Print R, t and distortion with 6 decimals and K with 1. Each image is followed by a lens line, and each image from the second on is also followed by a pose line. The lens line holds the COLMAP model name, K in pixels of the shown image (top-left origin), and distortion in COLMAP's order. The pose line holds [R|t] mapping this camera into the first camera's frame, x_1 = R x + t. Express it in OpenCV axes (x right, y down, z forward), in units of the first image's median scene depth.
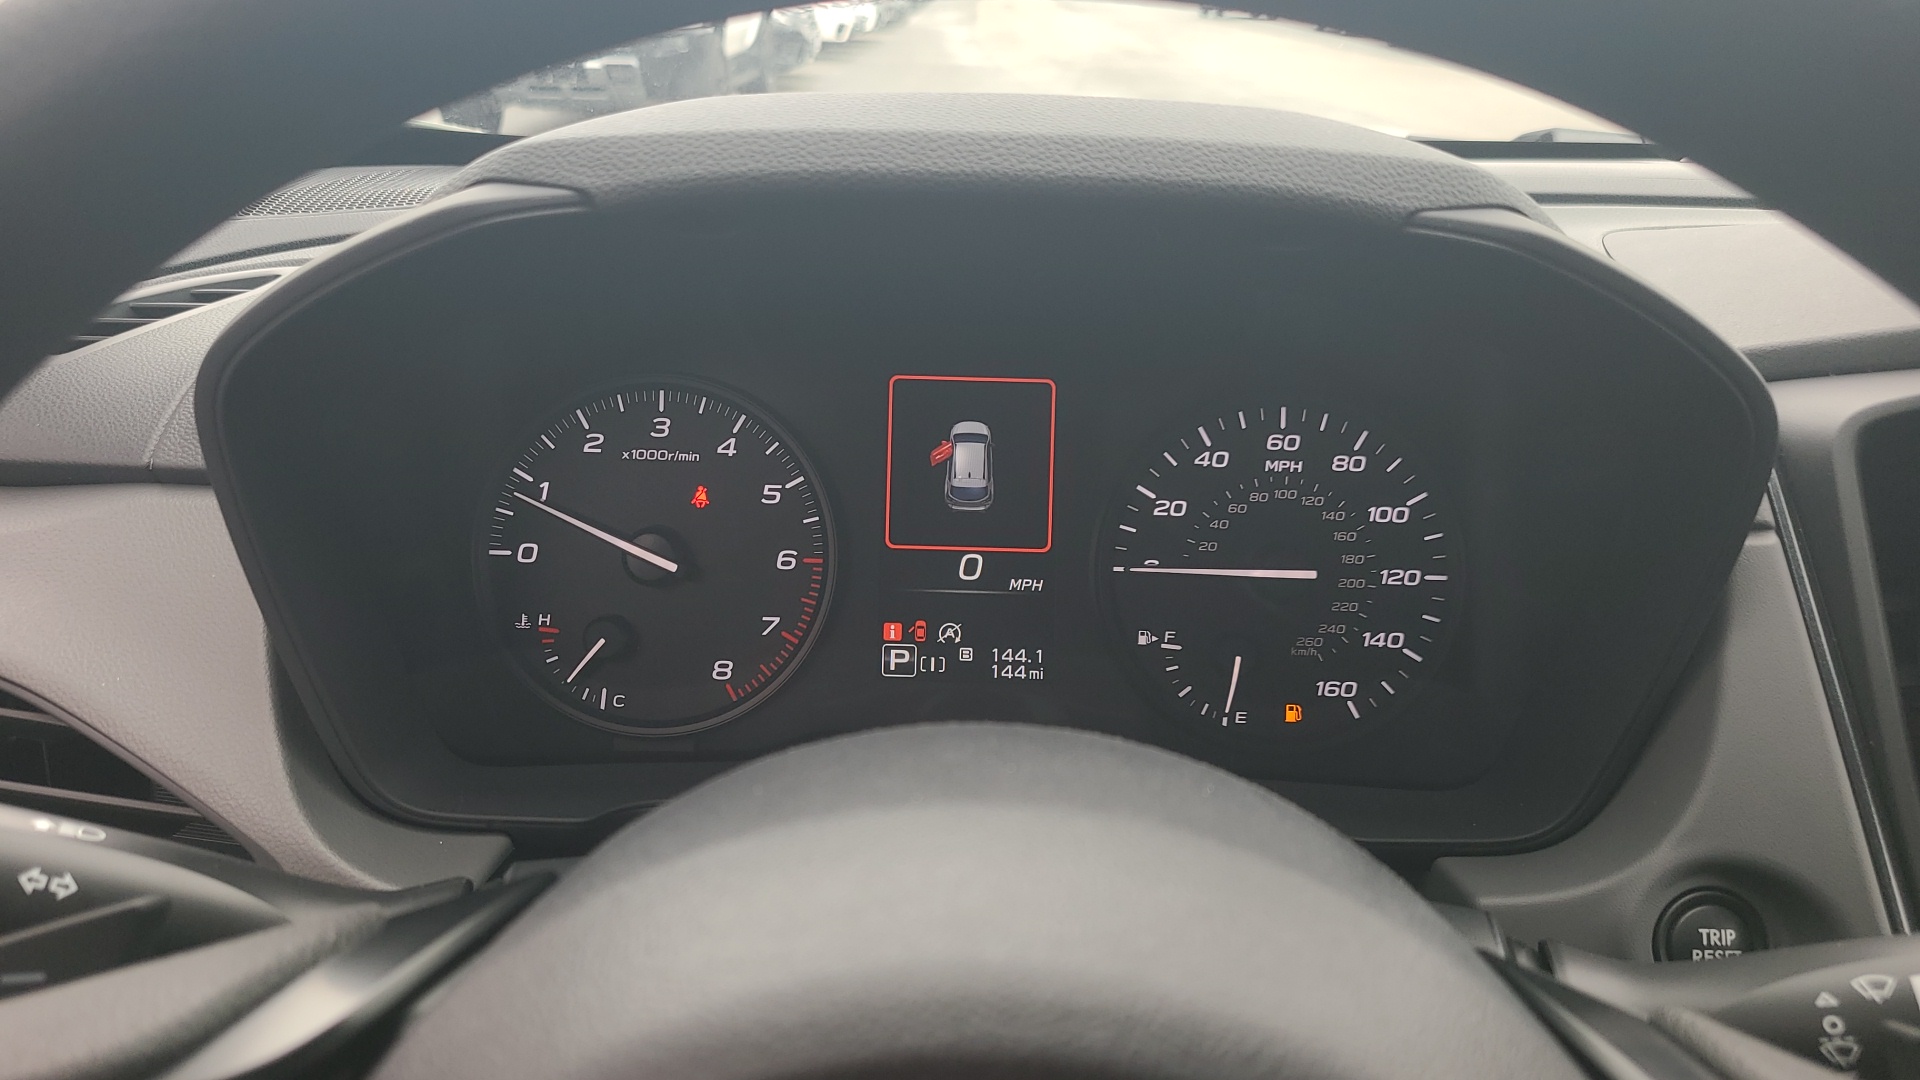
lens RADIAL K [[1463.2, 0, 967.3], [0, 1463.2, 545.1], [0, 0, 1]] dist [0.059217, -0.043694]
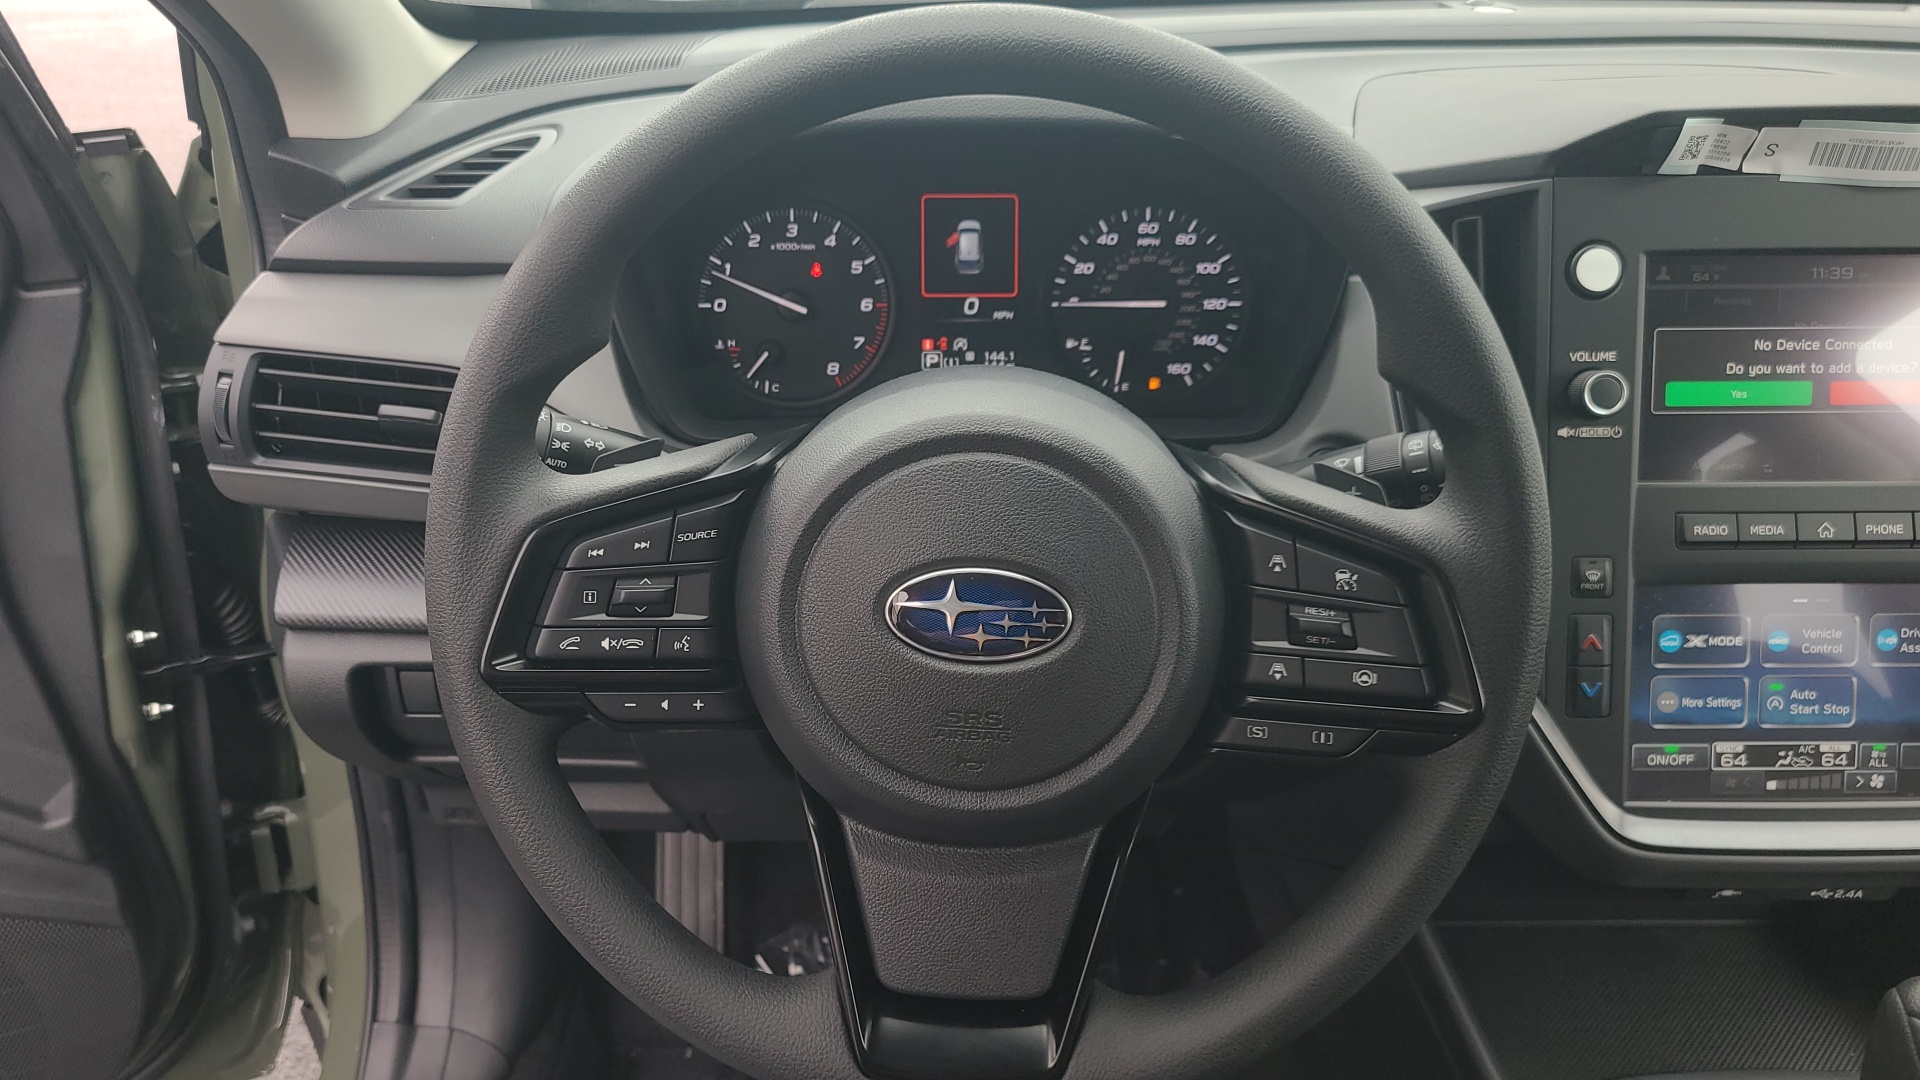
lens RADIAL K [[1463.2, 0, 962.3], [0, 1463.2, 512.9], [0, 0, 1]] dist [0.059217, -0.043694]
pose [[0.999556, -0.028956, -0.007001, -0.003453], [0.029668, 0.988844, 0.145968, 0.003625], [0.002696, -0.146110, 0.989265, -0.778870]]
